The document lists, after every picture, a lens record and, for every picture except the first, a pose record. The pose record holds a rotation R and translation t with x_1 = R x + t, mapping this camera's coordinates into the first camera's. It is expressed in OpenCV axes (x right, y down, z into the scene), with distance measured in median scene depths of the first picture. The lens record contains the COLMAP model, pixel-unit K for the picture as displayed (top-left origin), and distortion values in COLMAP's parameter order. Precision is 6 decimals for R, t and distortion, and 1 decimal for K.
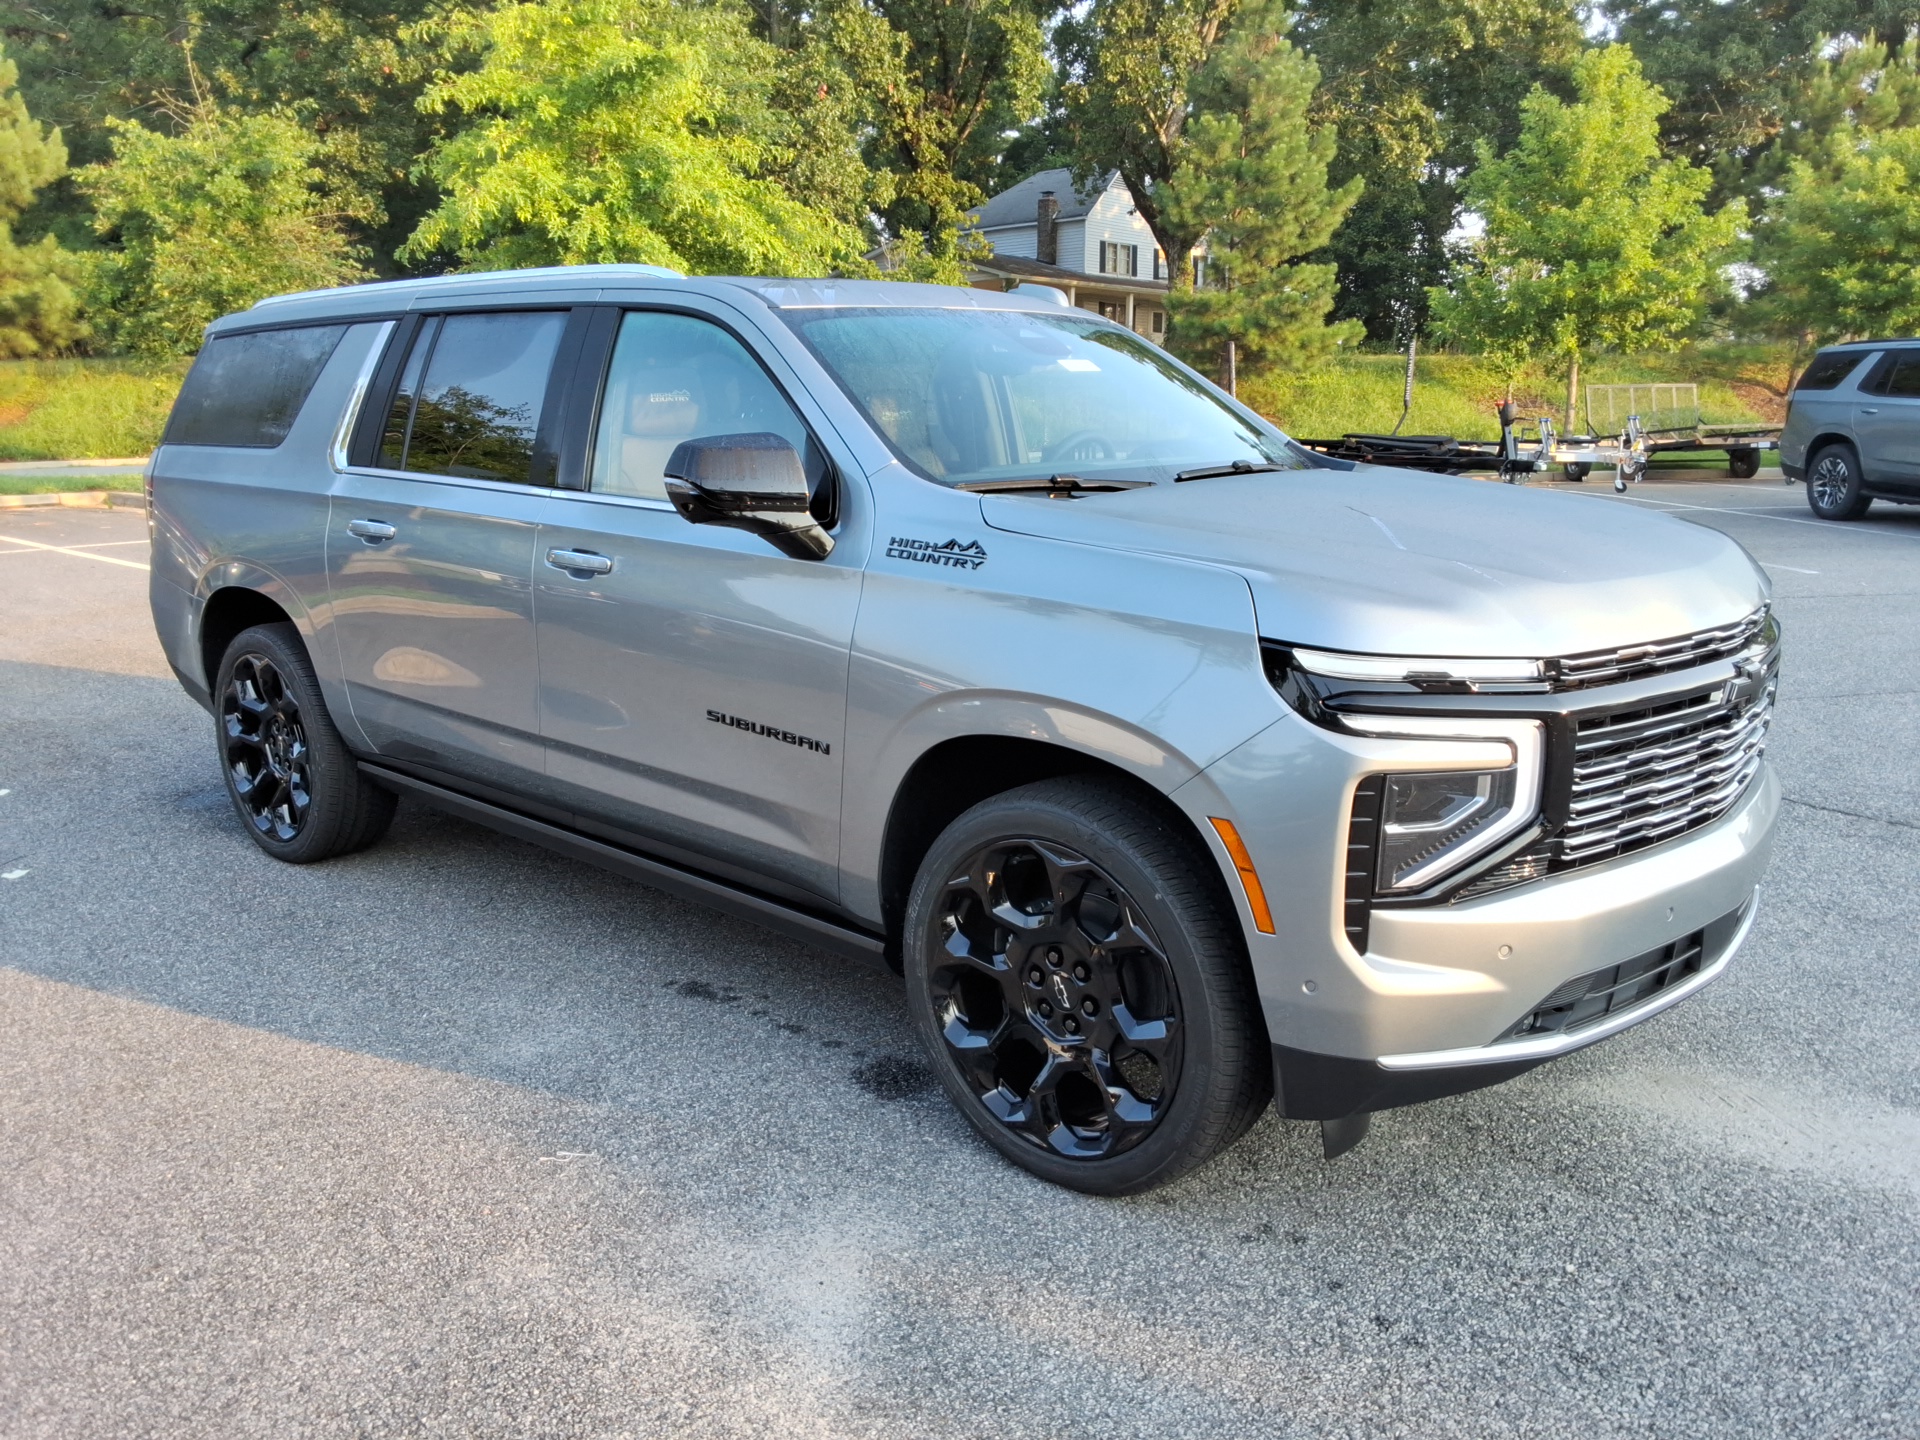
lens RADIAL K [[1551.3, 0, 973.8], [0, 1551.3, 704.9], [0, 0, 1]] dist [0.122607, -0.178747]
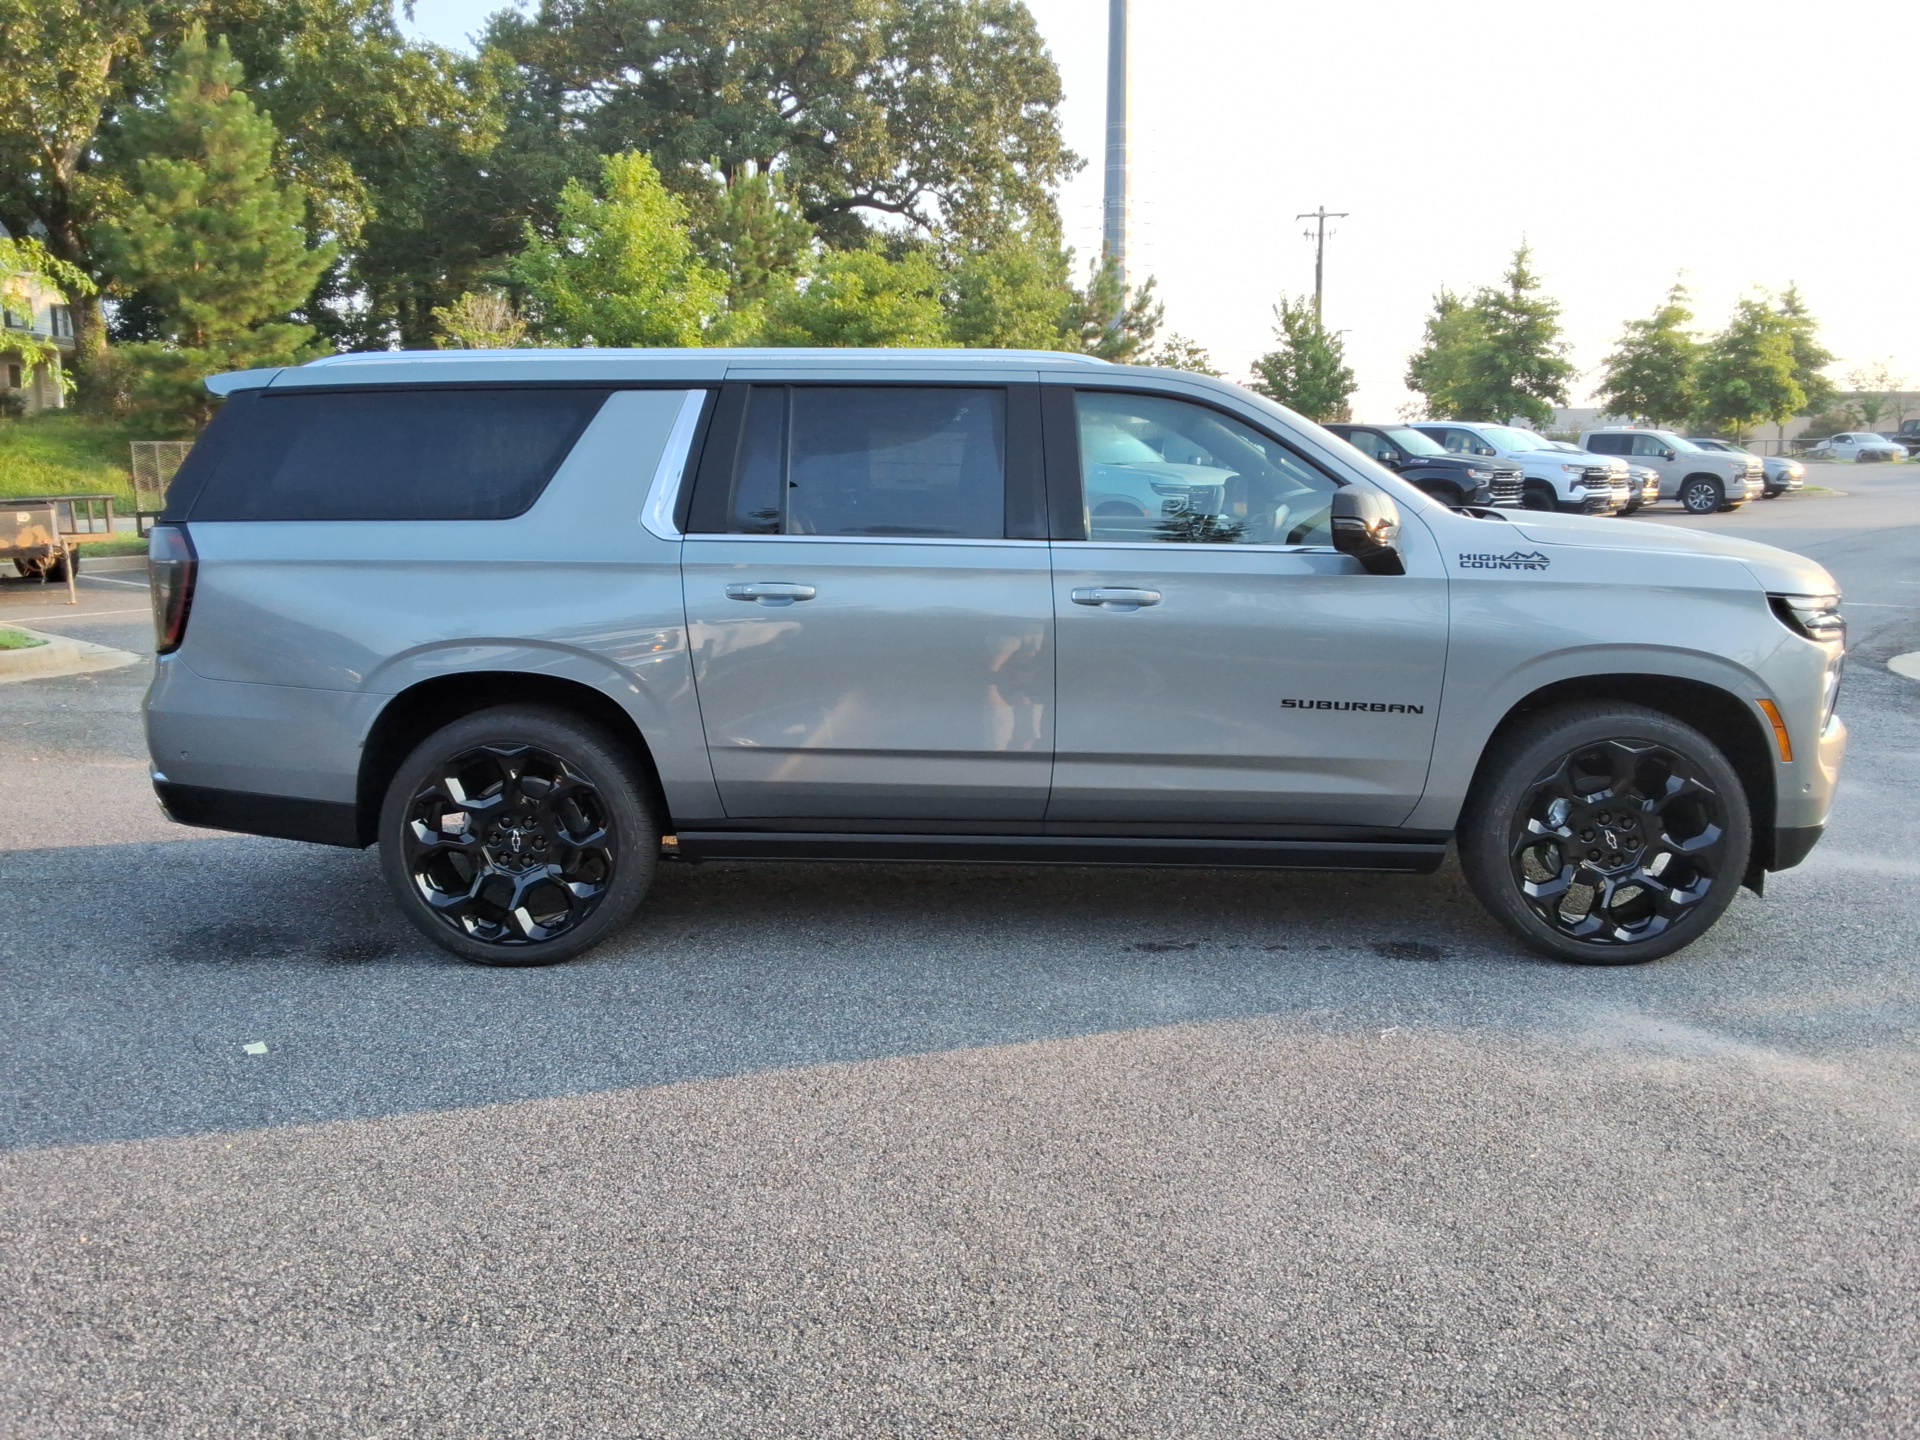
lens RADIAL K [[1551.3, 0, 973.8], [0, 1551.3, 704.9], [0, 0, 1]] dist [0.122607, -0.178747]
pose [[0.749818, -0.104901, 0.653276, -0.132391], [0.131820, 0.991242, 0.007870, -0.004002], [-0.648380, 0.080214, 0.757079, 0.020717]]
